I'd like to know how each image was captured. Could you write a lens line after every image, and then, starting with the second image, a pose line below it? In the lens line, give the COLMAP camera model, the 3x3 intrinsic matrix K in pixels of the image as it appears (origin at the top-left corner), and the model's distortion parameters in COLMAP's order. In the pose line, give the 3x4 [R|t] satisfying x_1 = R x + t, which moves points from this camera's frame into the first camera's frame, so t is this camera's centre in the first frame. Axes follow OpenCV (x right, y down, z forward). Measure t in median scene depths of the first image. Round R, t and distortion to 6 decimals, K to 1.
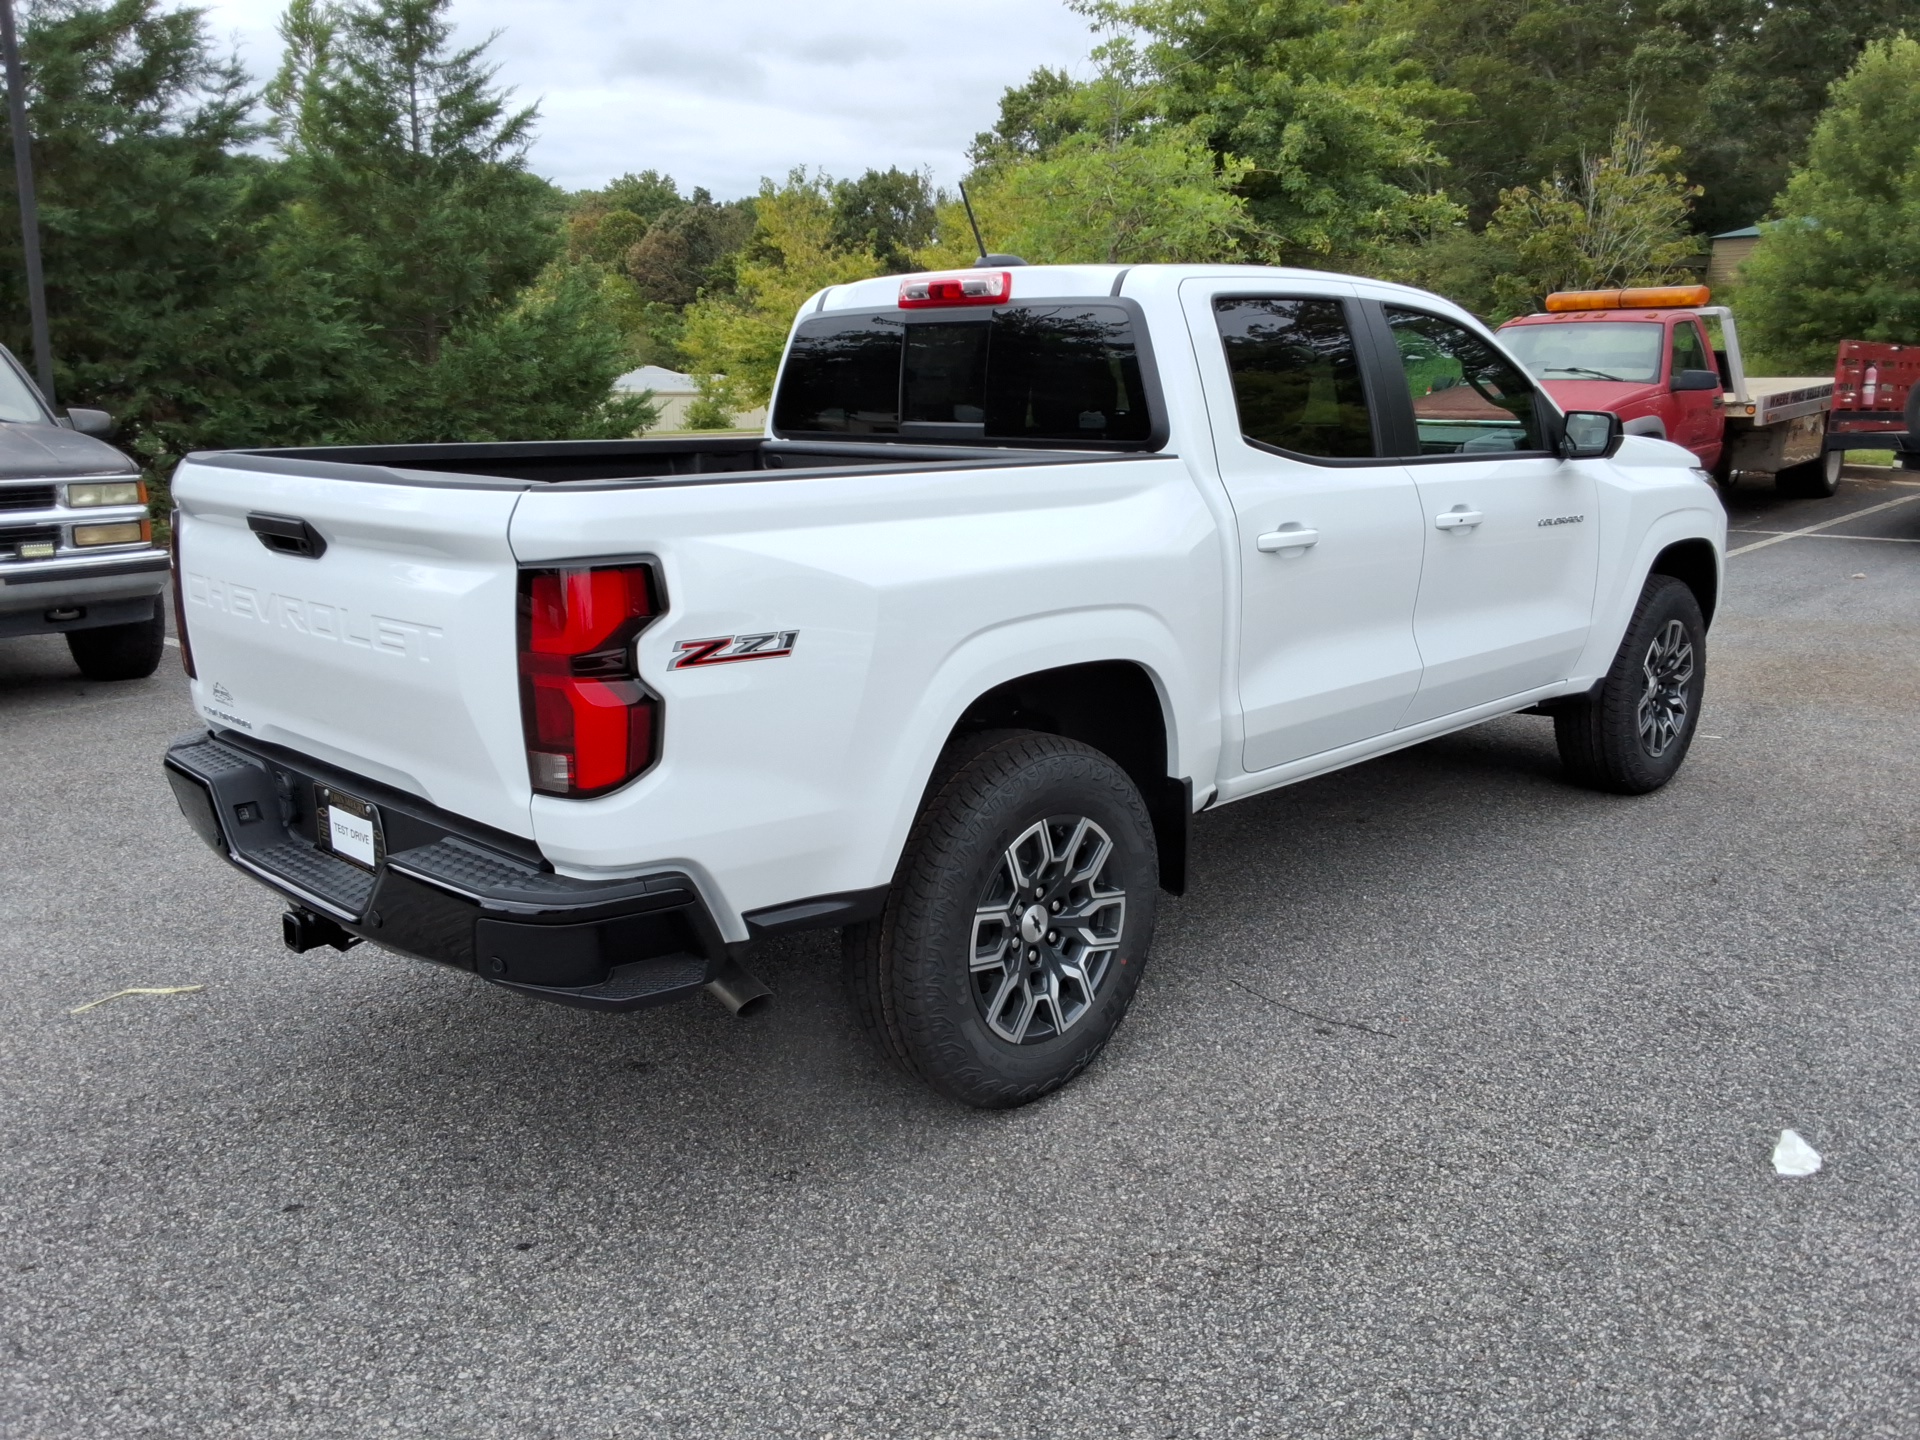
lens RADIAL K [[1523.4, 0, 968.0], [0, 1523.4, 719.6], [0, 0, 1]] dist [0.121137, -0.169473]
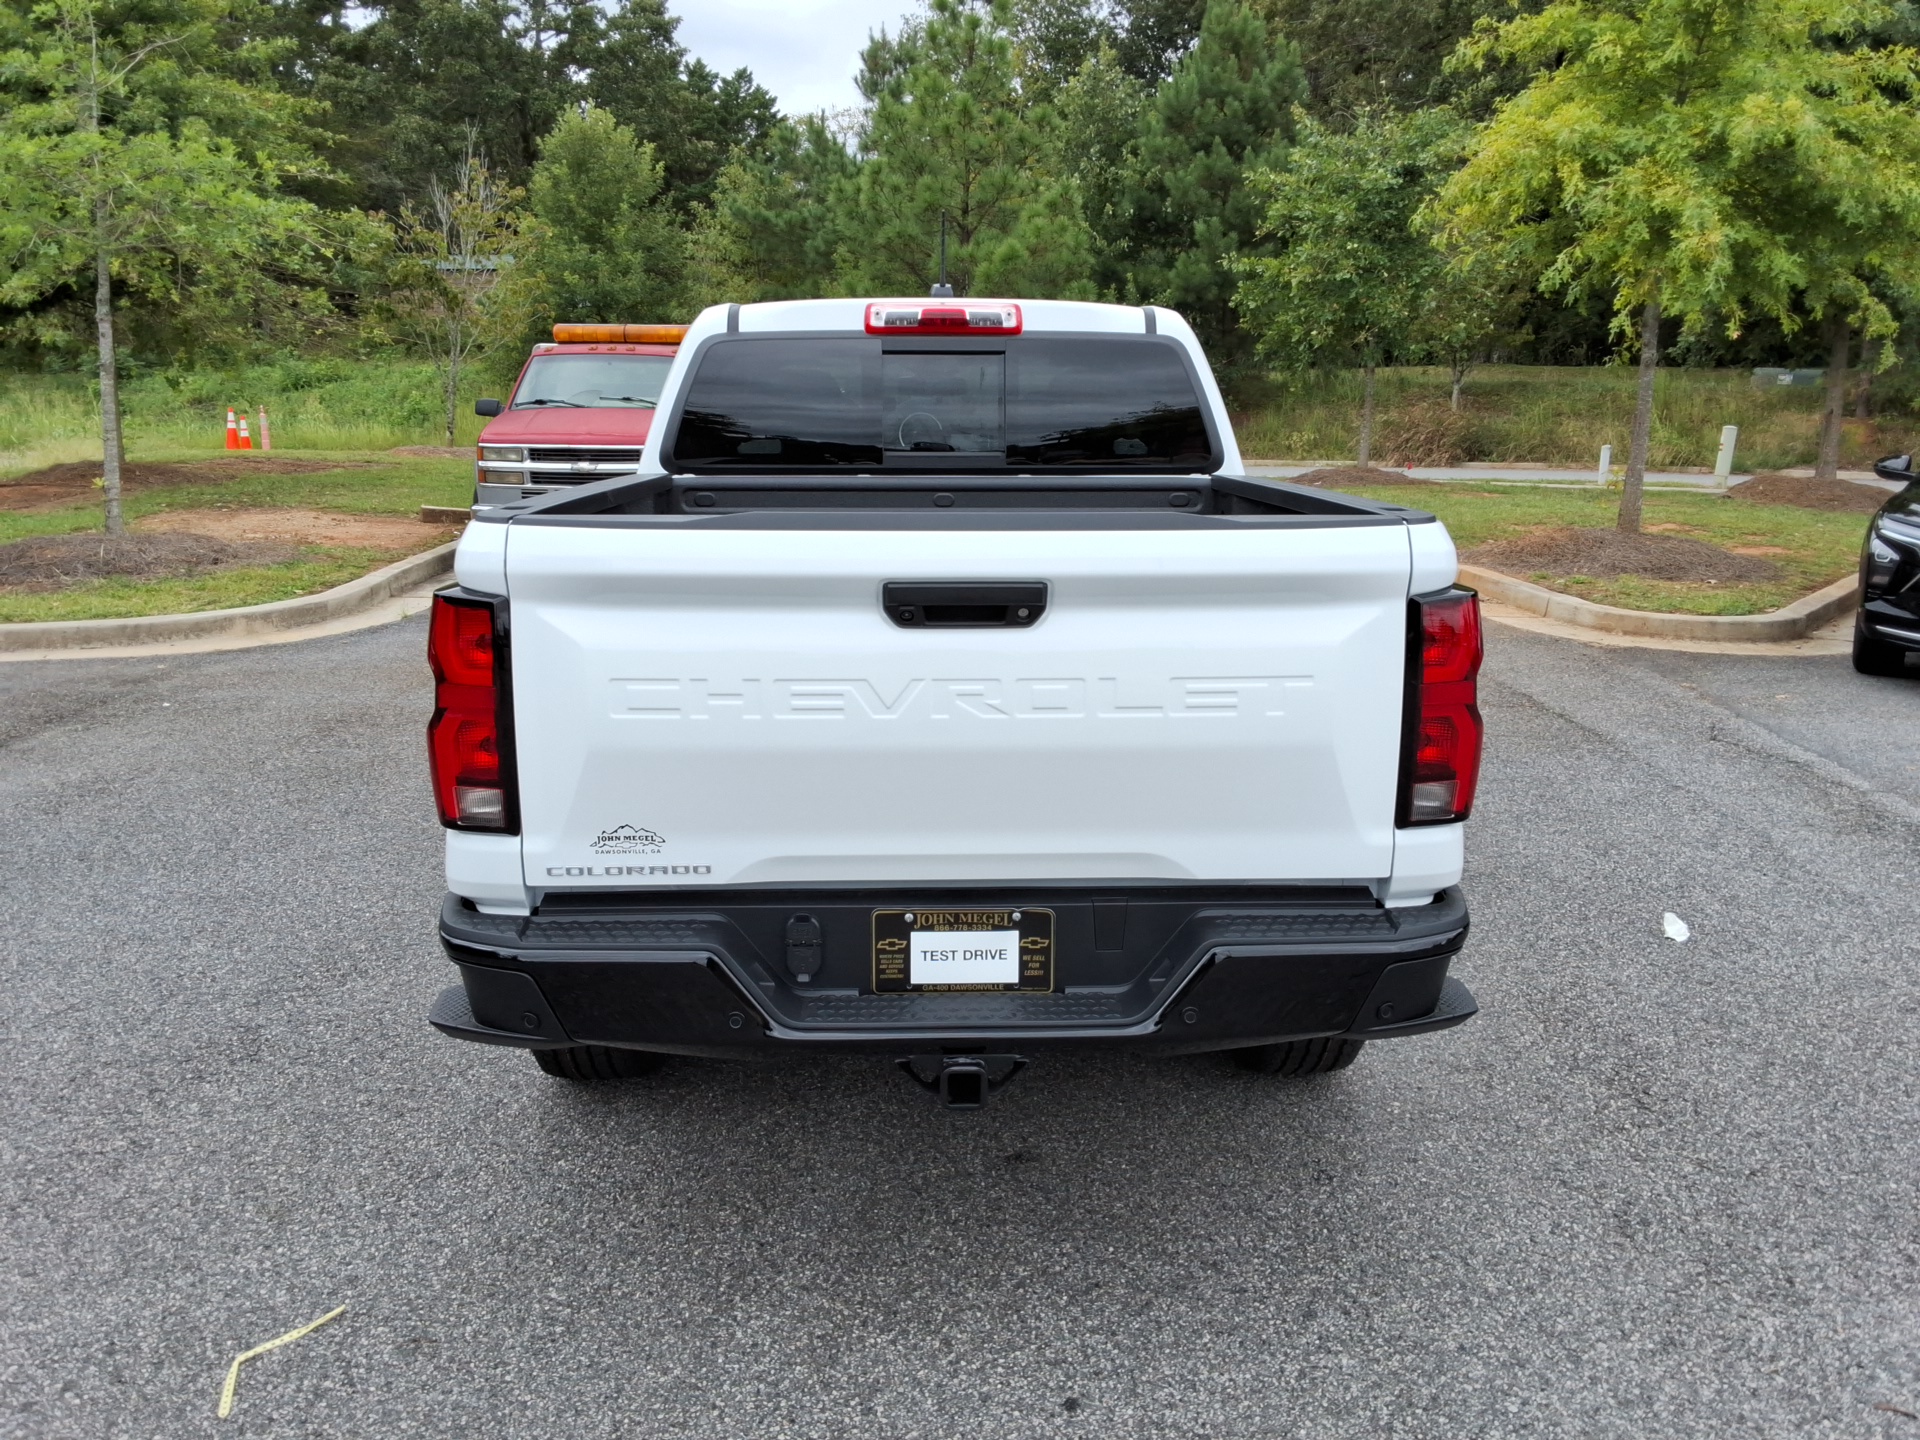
lens RADIAL K [[1530.4, 0, 970.9], [0, 1530.4, 722.9], [0, 0, 1]] dist [0.126152, -0.203358]
pose [[0.693127, -0.142243, 0.706642, -0.734540], [0.151825, 0.987153, 0.049787, -0.070036], [-0.704645, 0.072777, 0.705818, 0.305992]]
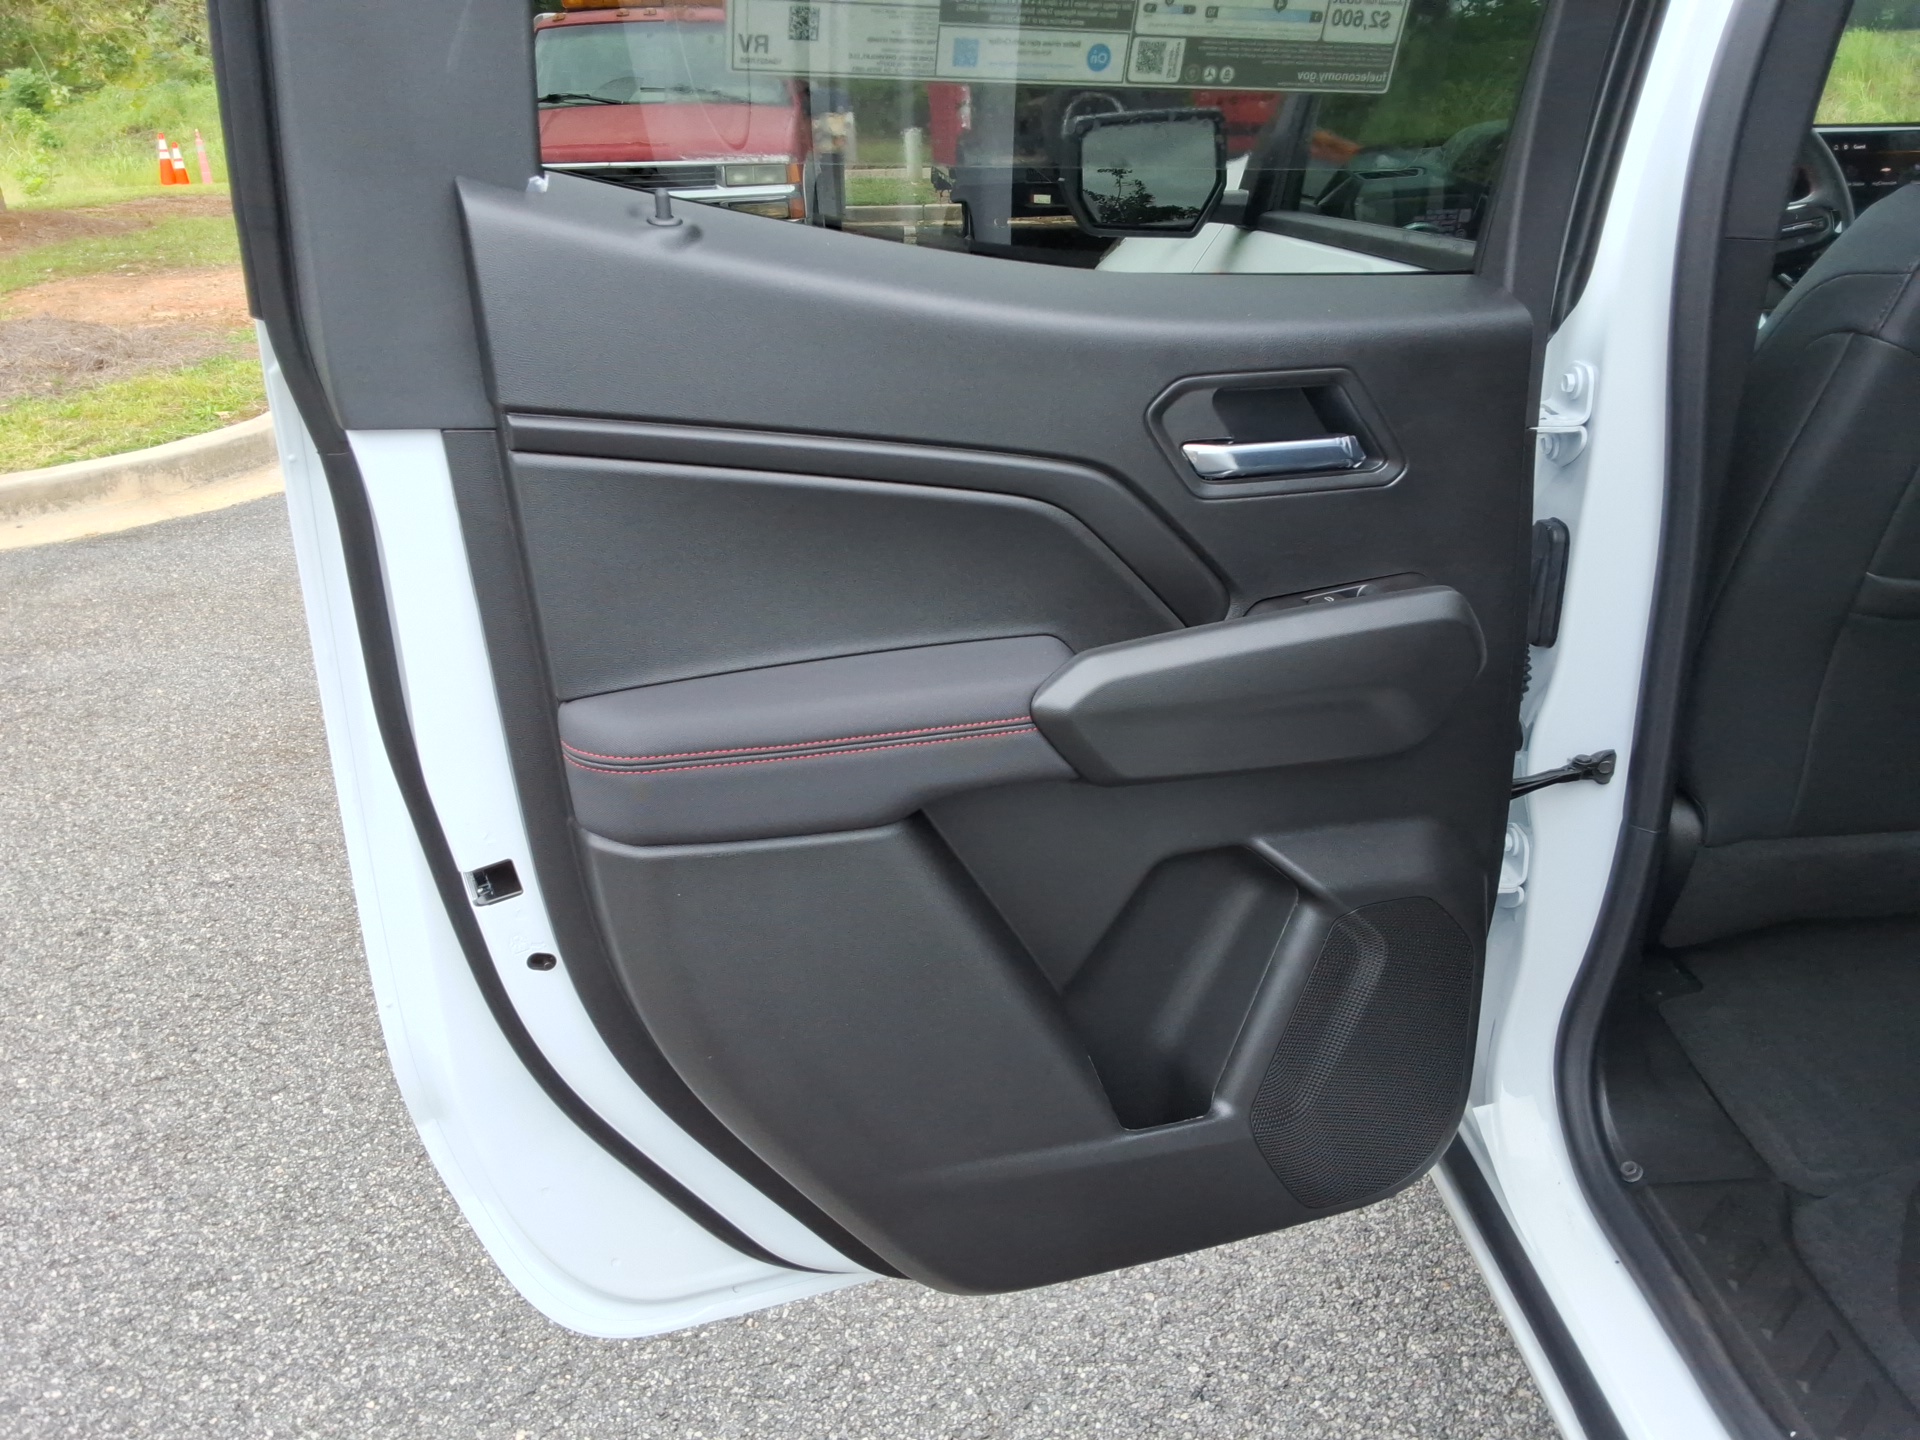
lens RADIAL K [[1544.3, 0, 975.6], [0, 1544.3, 709.5], [0, 0, 1]] dist [0.110192, -0.181900]
pose [[0.687729, -0.277964, 0.670645, -0.279146], [0.183191, 0.960347, 0.210179, -0.240406], [-0.702474, -0.021690, 0.711379, 1.195649]]
